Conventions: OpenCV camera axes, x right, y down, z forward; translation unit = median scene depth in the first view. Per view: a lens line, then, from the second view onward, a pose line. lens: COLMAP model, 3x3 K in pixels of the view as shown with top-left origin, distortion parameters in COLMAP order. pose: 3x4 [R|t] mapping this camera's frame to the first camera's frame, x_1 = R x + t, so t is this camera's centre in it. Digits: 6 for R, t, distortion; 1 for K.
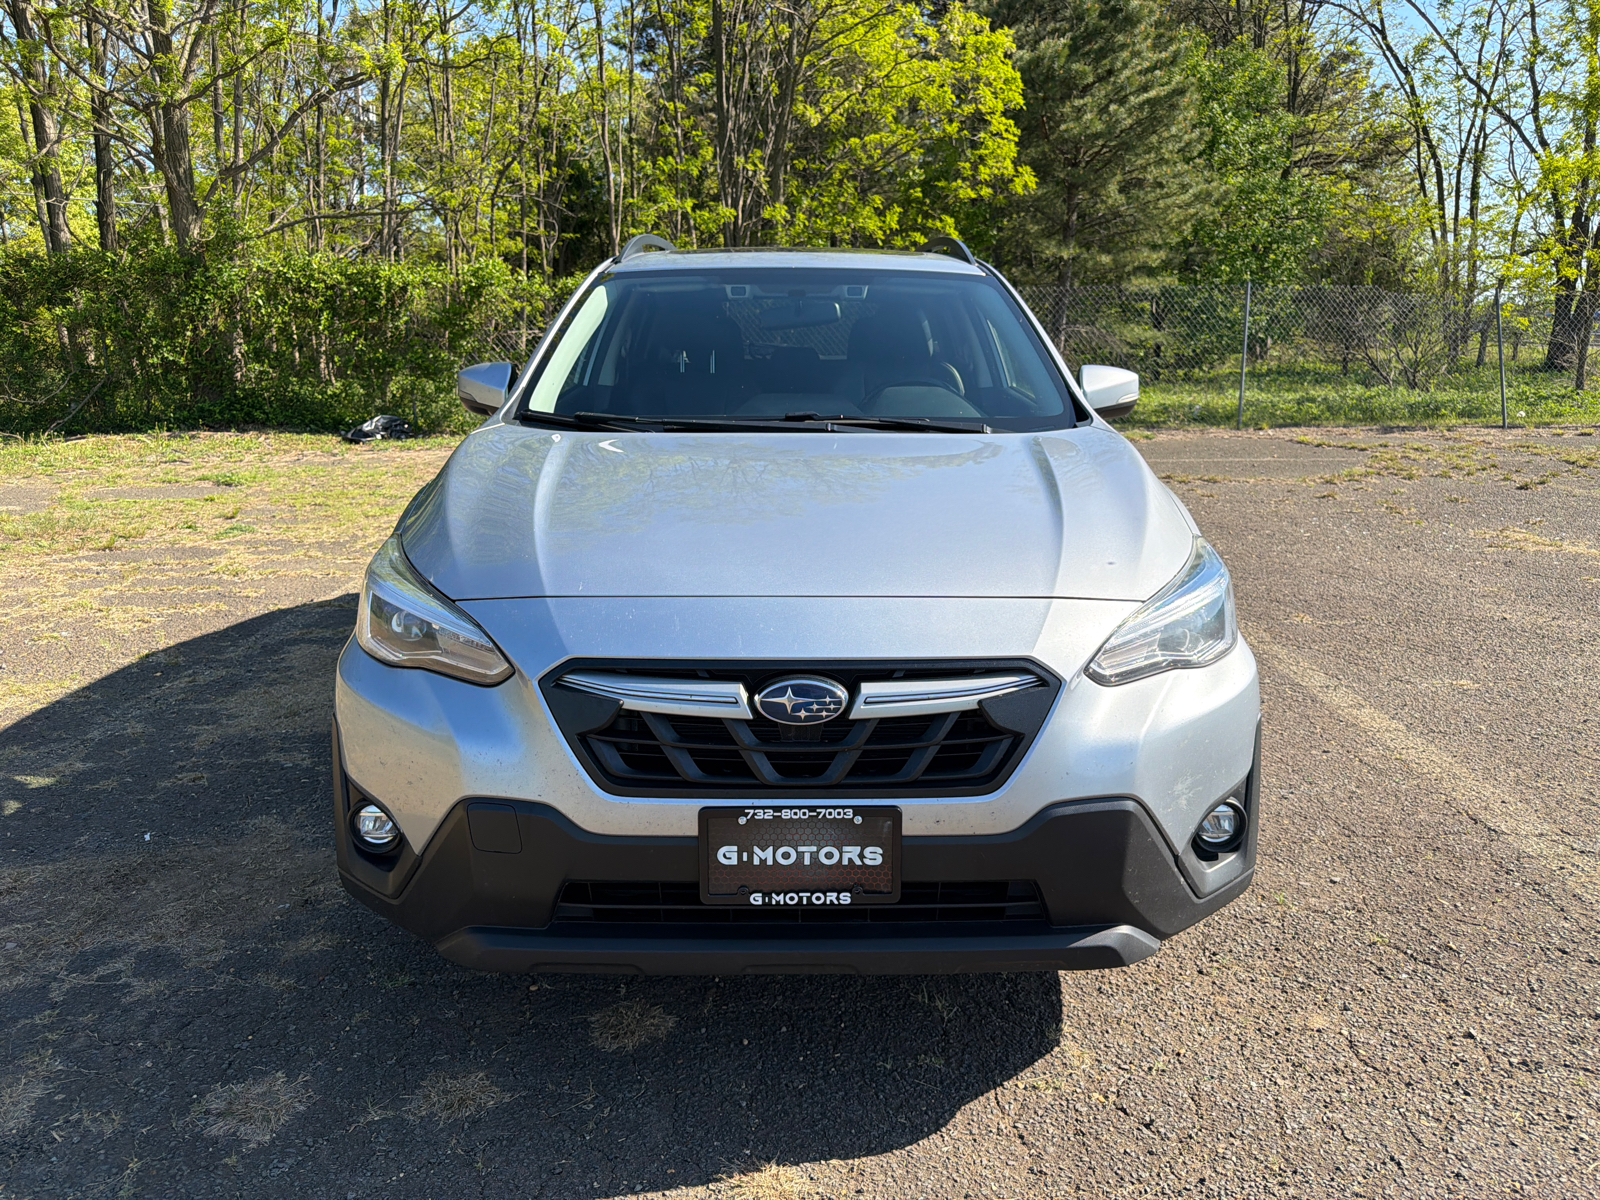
lens RADIAL K [[1128.8, 0, 800.0], [0, 1128.8, 600.0], [0, 0, 1]] dist [0.059638, -0.046096]
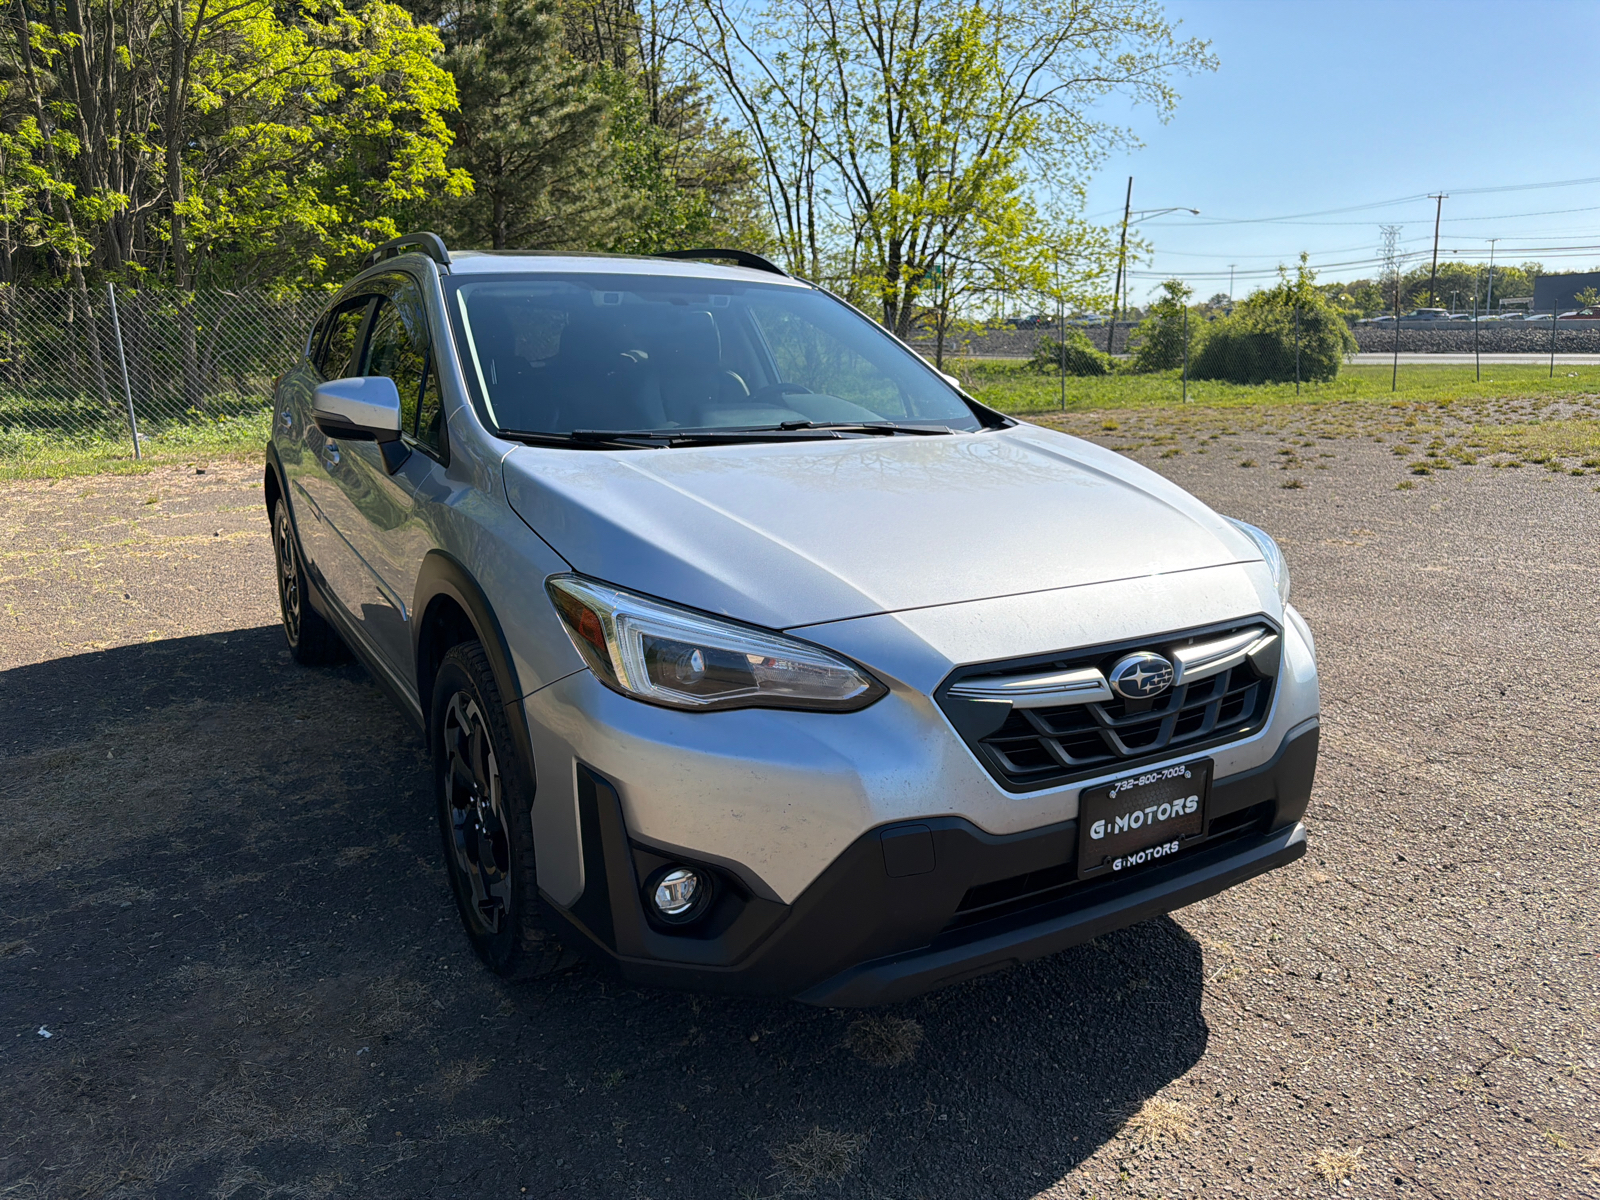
lens RADIAL K [[1153.6, 0, 796.3], [0, 1153.6, 602.8], [0, 0, 1]] dist [0.016697, -0.024008]
pose [[0.868564, -0.112656, 0.482602, -0.770742], [0.116465, 0.992947, 0.022180, -0.042319], [-0.481697, 0.036941, 0.875559, 0.166011]]
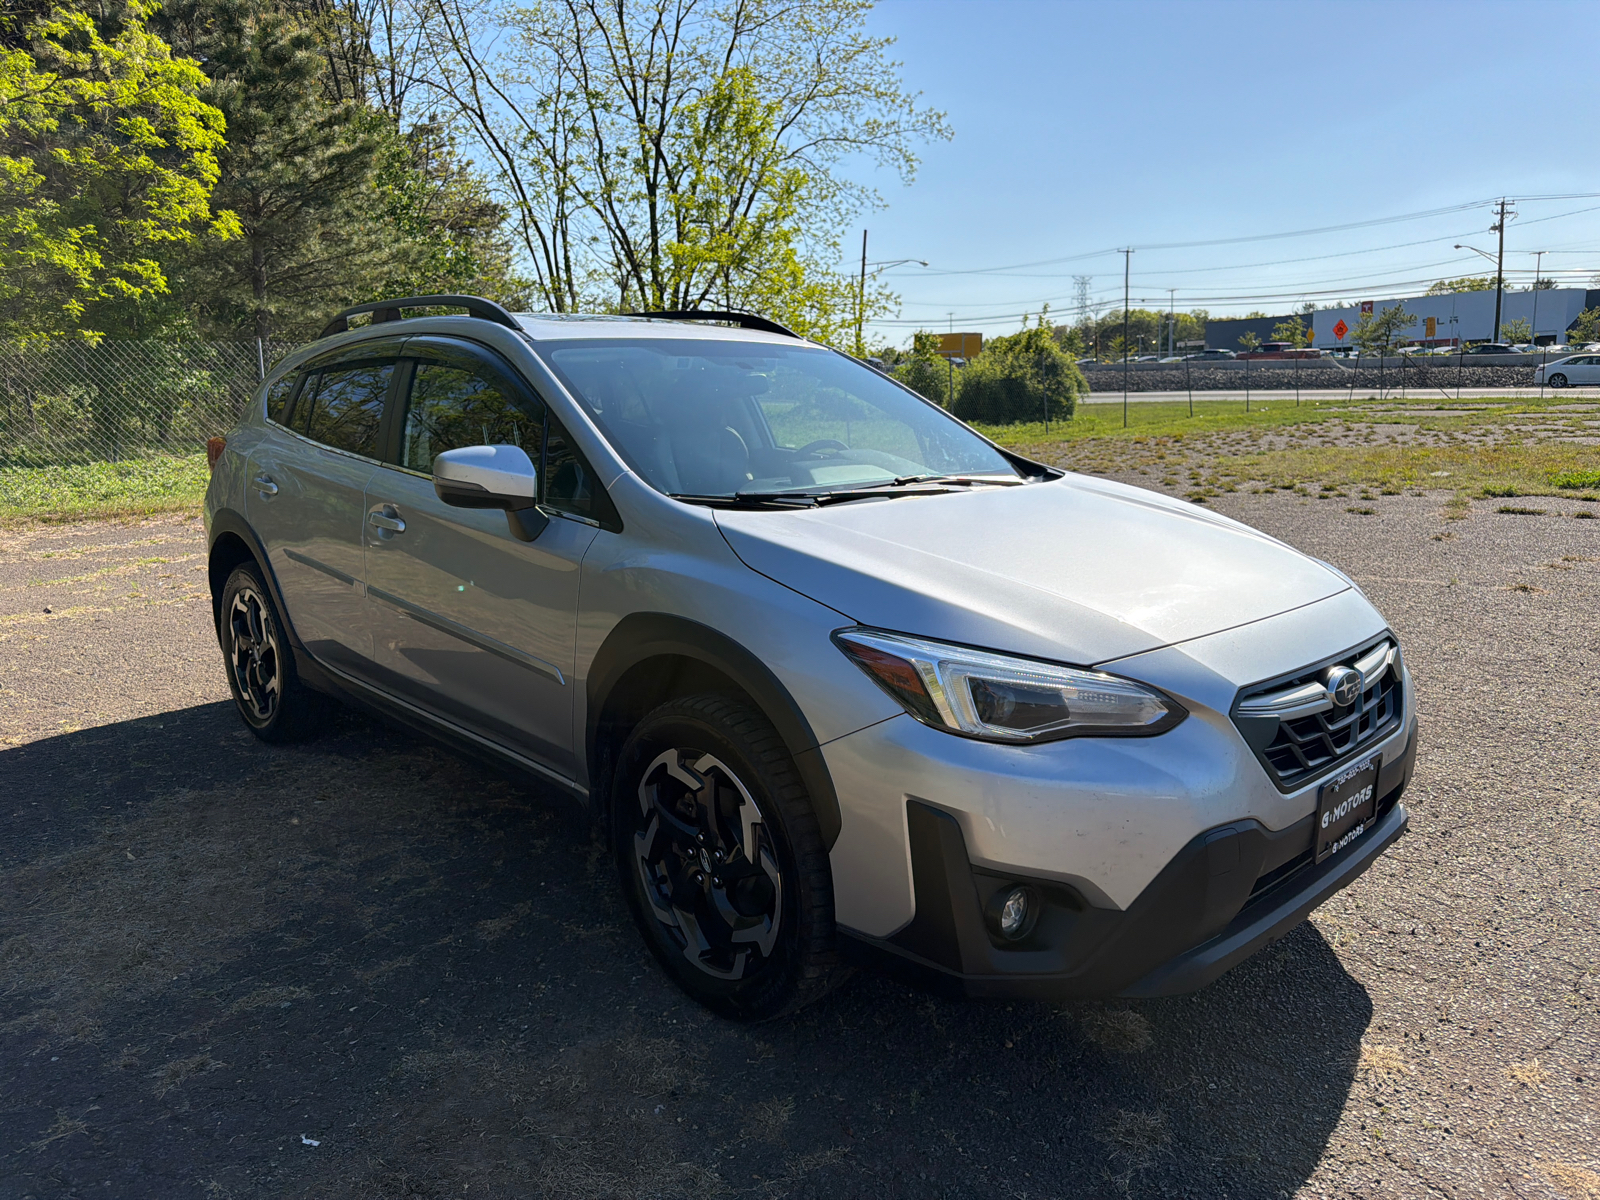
lens RADIAL K [[1153.6, 0, 796.3], [0, 1153.6, 602.8], [0, 0, 1]] dist [0.016697, -0.024008]
pose [[0.731474, -0.137410, 0.667880, -1.423625], [0.166752, 0.985792, 0.020187, -0.160894], [-0.661165, 0.096605, 0.743995, 0.466427]]
